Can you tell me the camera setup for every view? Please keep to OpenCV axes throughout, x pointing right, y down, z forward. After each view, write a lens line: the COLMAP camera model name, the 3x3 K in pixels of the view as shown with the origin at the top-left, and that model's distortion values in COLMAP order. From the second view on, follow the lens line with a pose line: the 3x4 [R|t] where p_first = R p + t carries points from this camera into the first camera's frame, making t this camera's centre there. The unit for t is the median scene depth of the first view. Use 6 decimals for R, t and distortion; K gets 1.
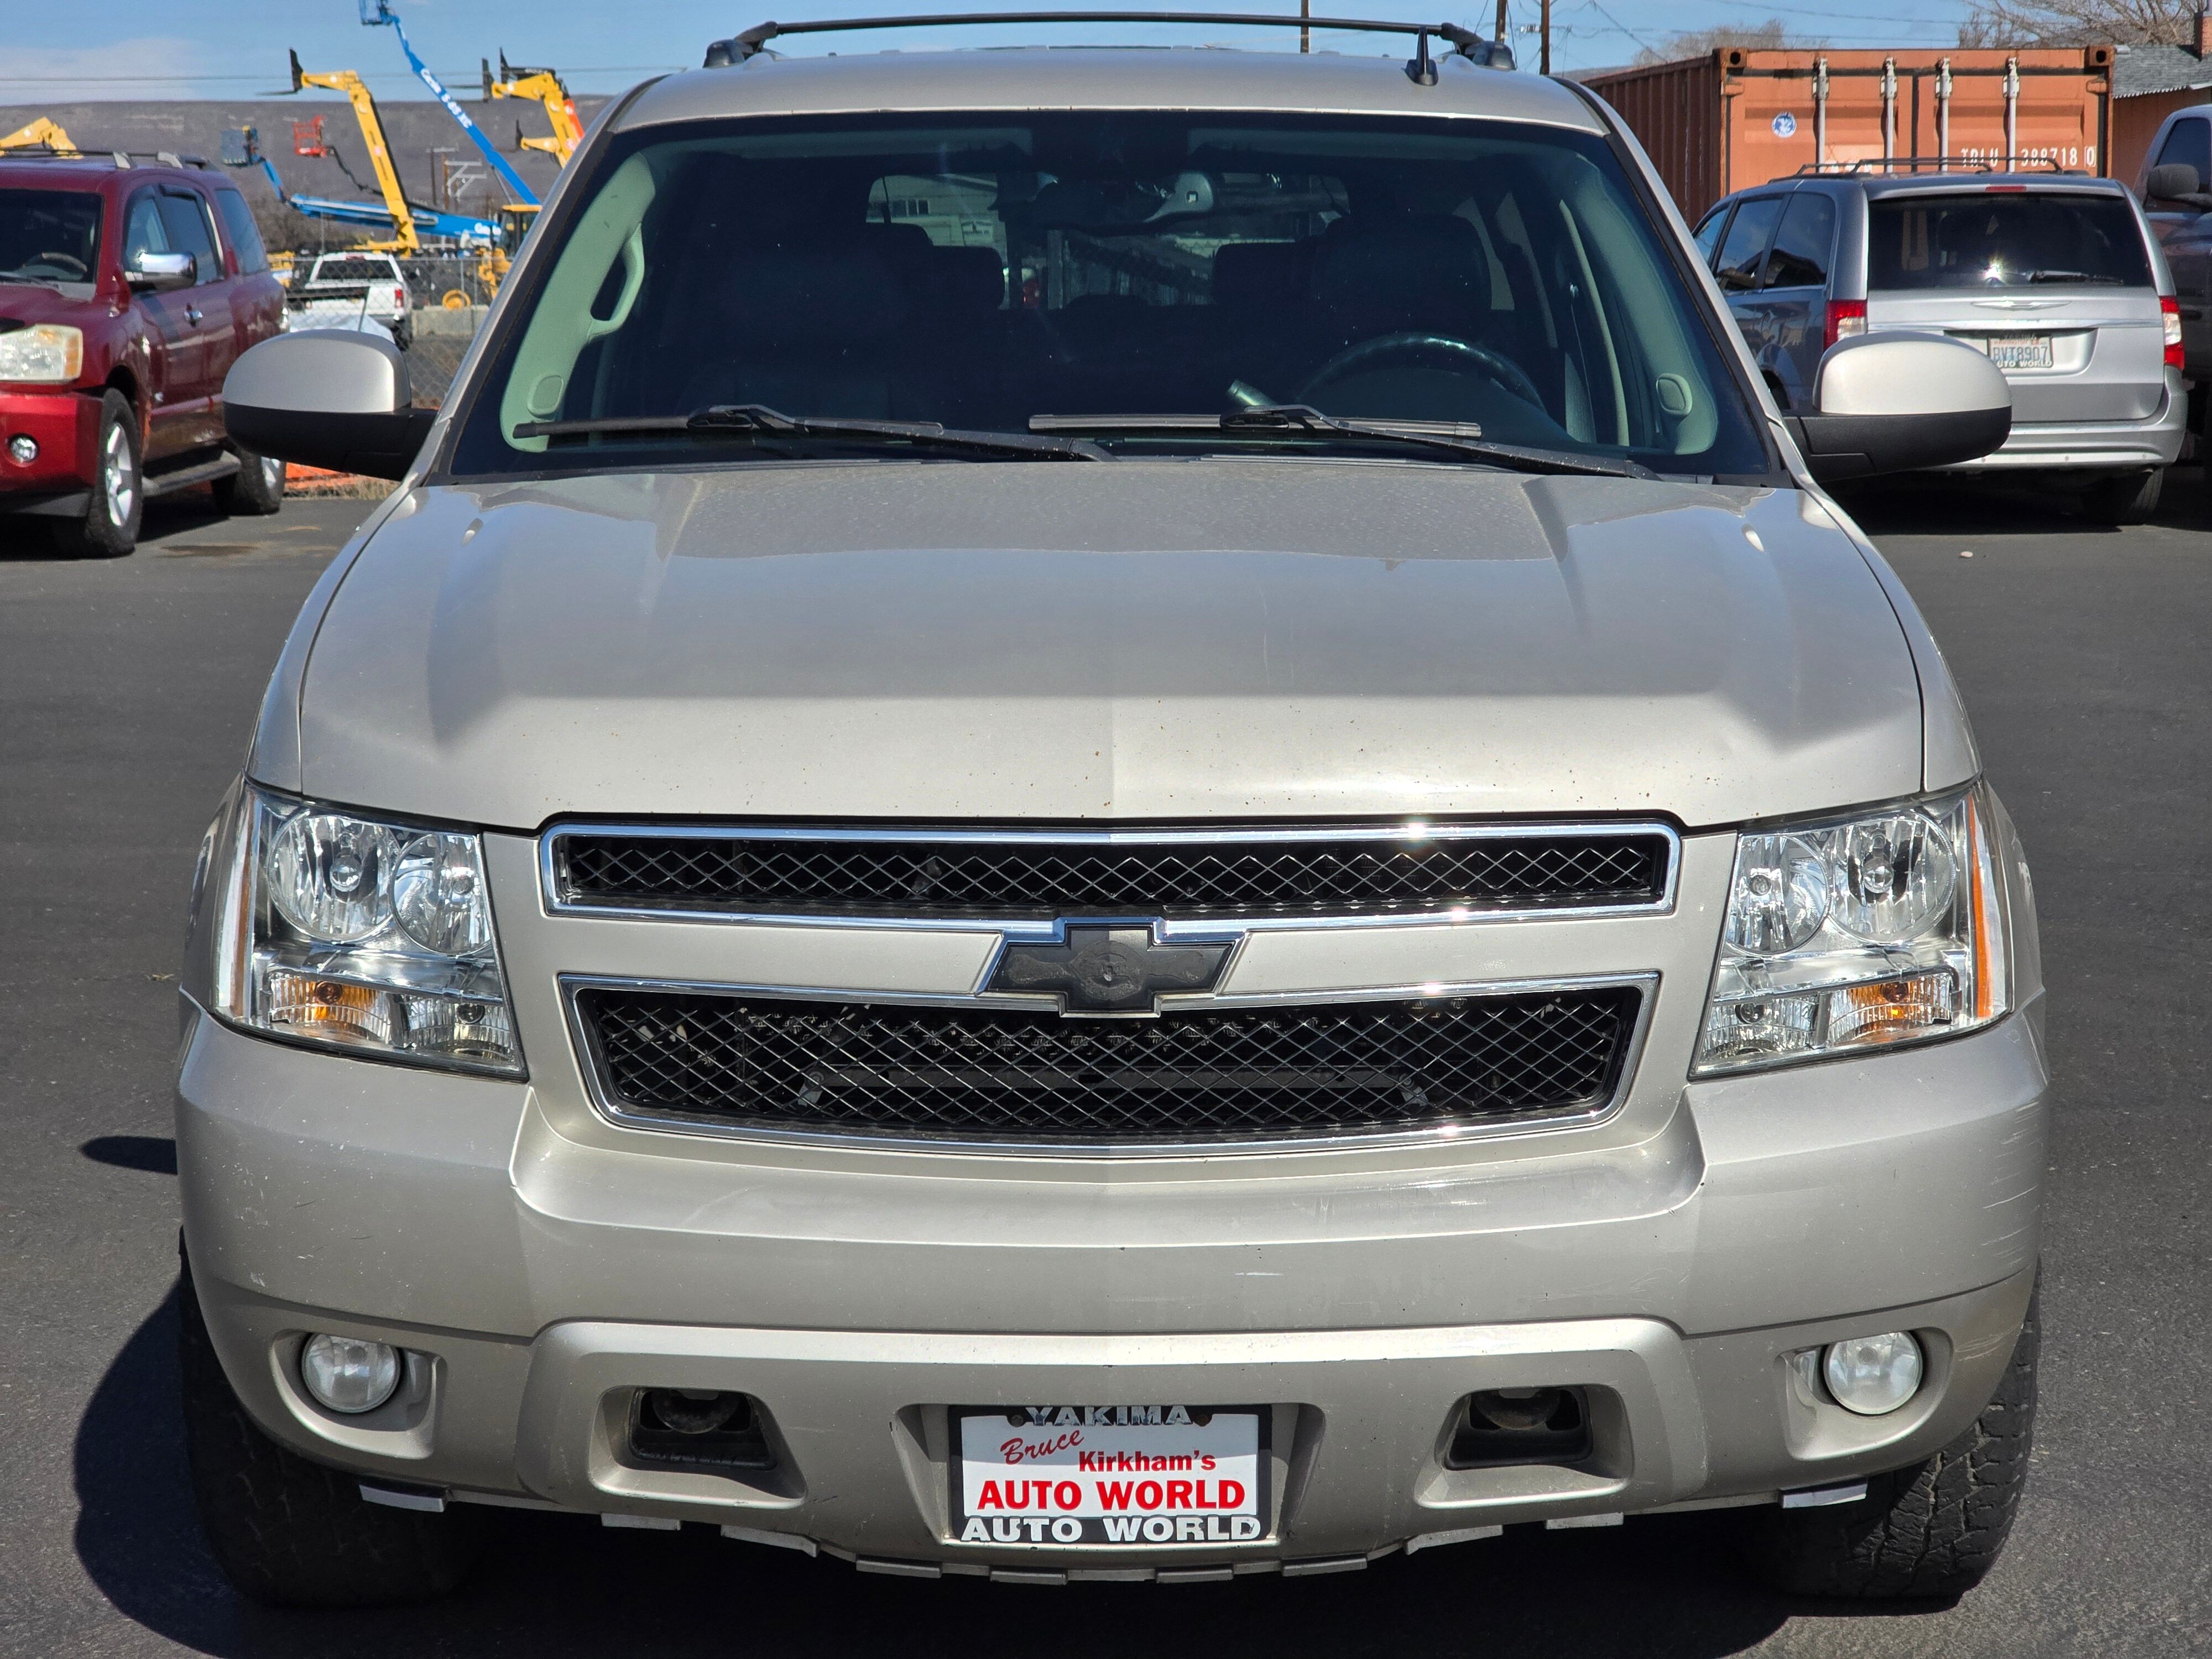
lens RADIAL K [[4344.5, 0, 1115.5], [0, 4344.5, 830.5], [0, 0, 1]] dist [0.033332, 0.000000]
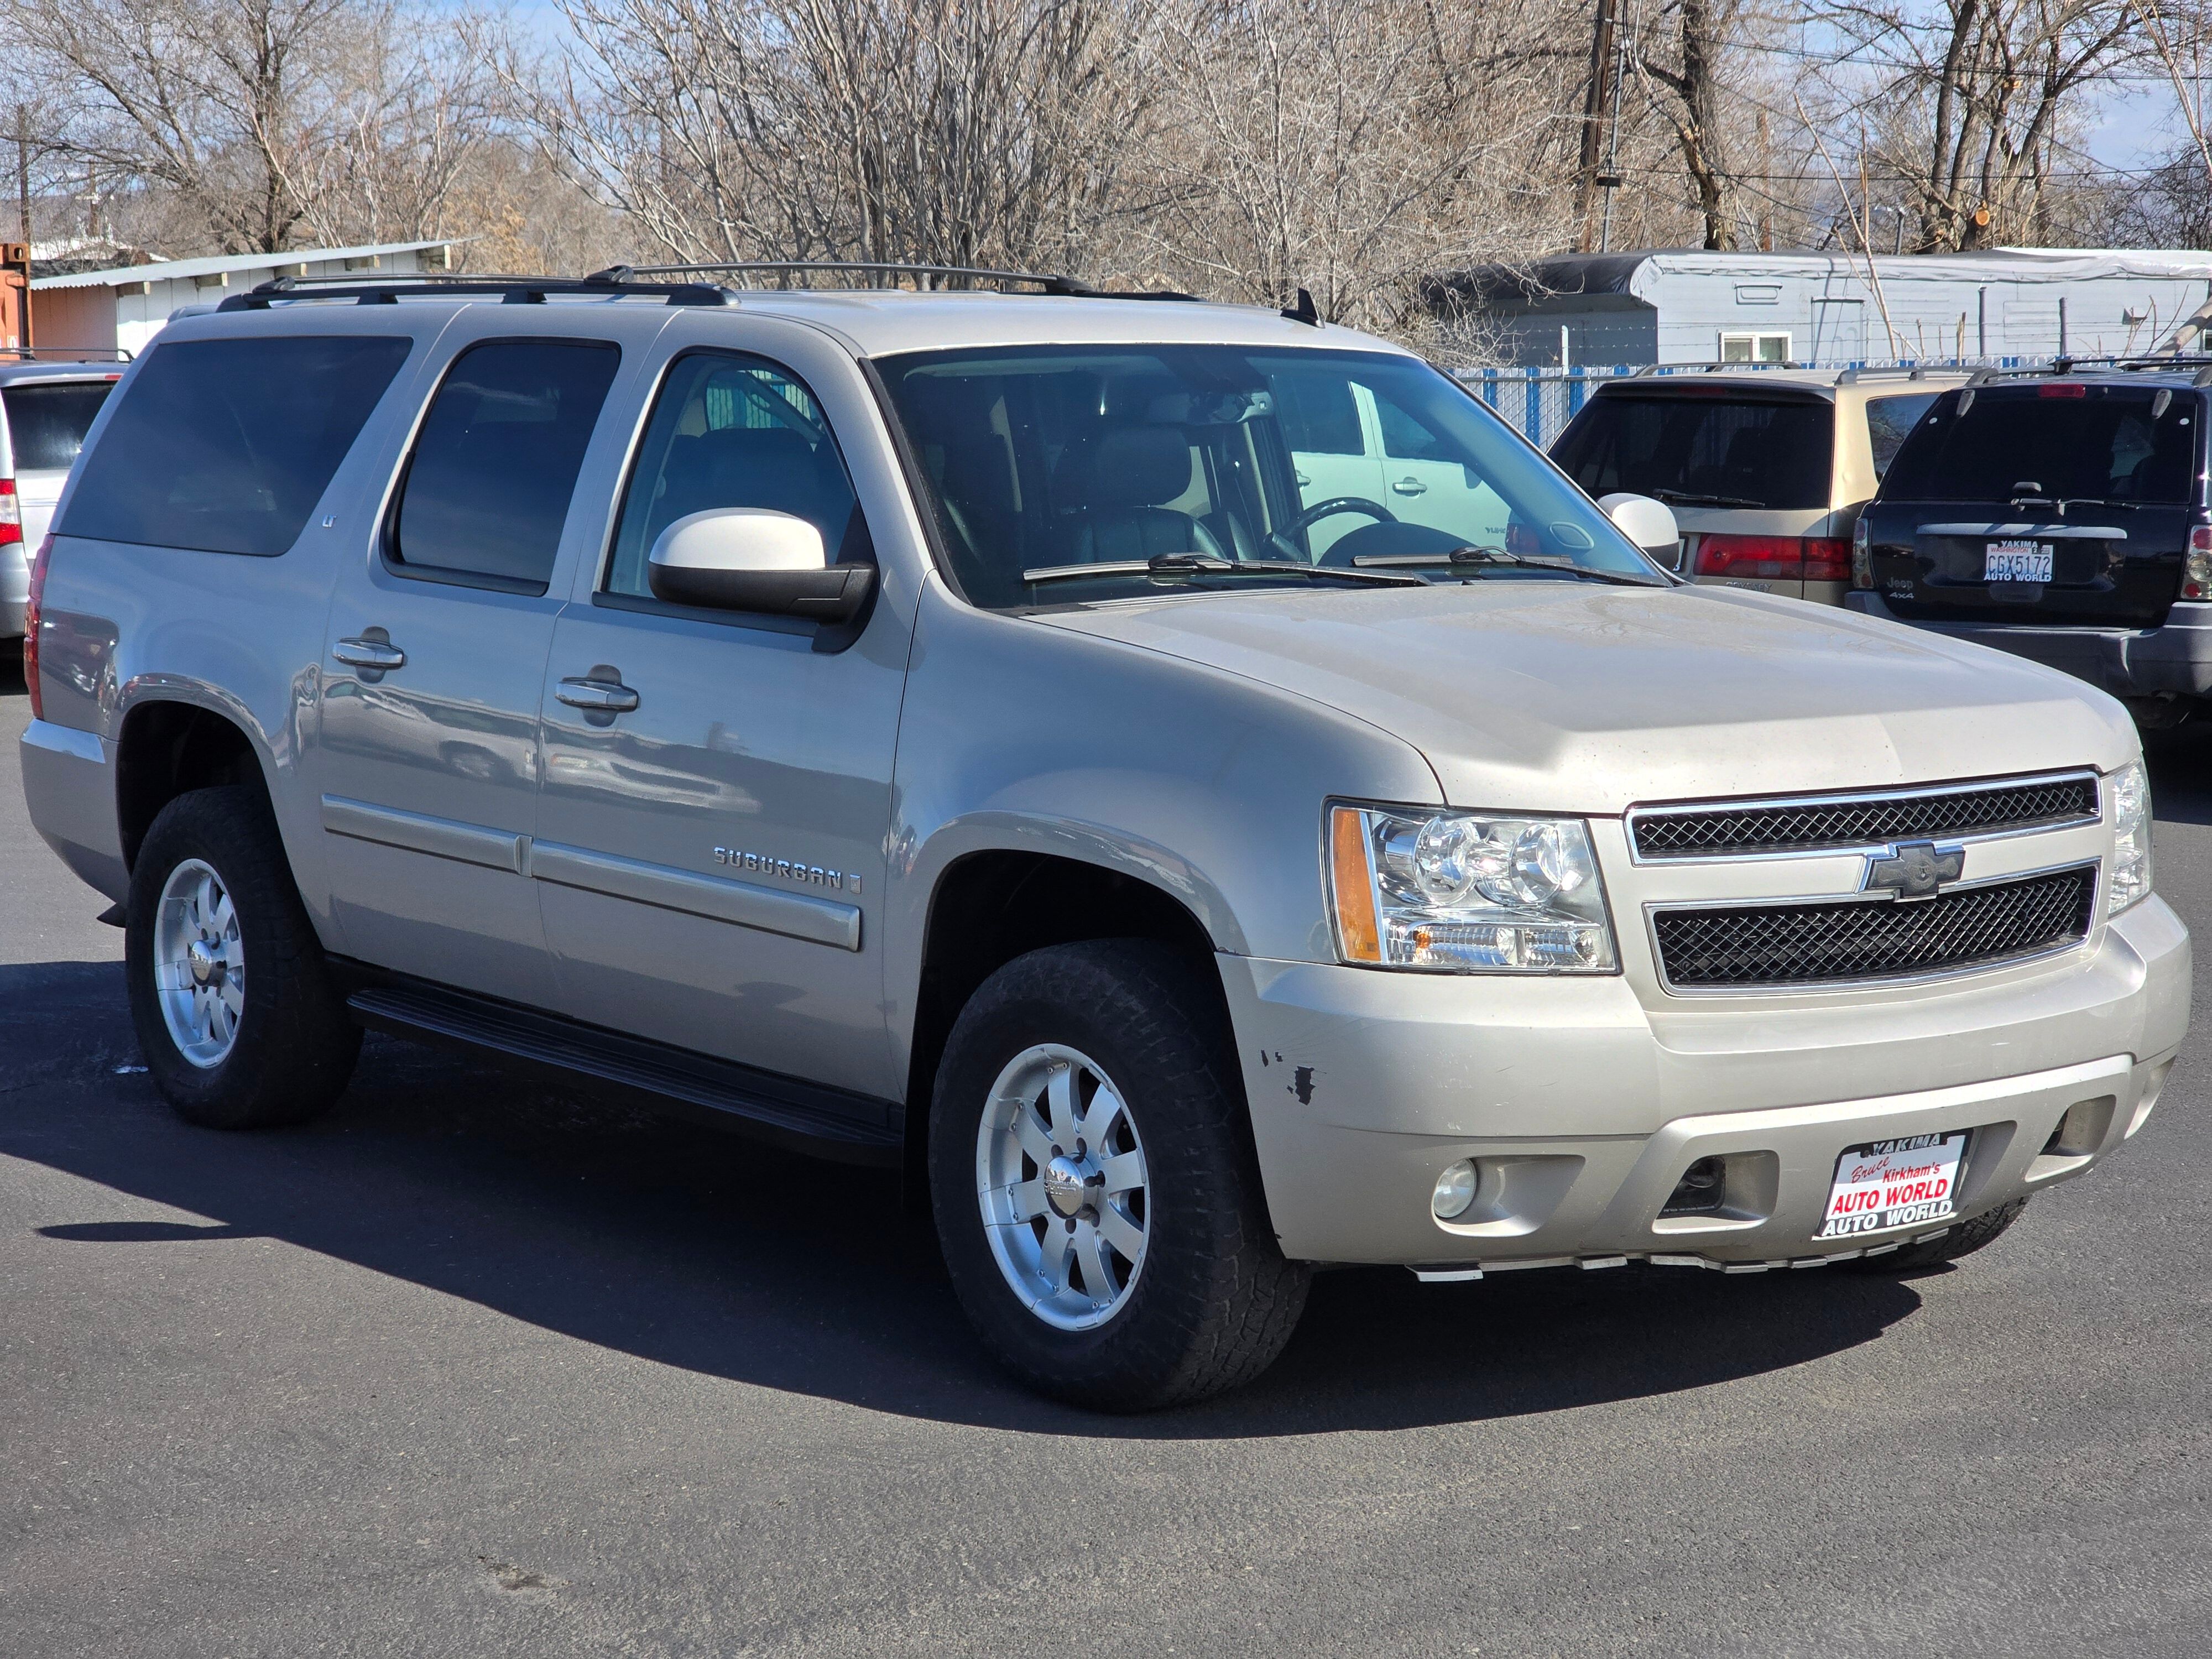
lens RADIAL K [[4344.5, 0, 1111.0], [0, 4344.5, 829.8], [0, 0, 1]] dist [0.033332, 0.000000]
pose [[0.799350, -0.064320, 0.597414, -1.215052], [0.087740, 0.996092, -0.010154, 0.005333], [-0.594426, 0.060534, 0.801869, -0.154281]]
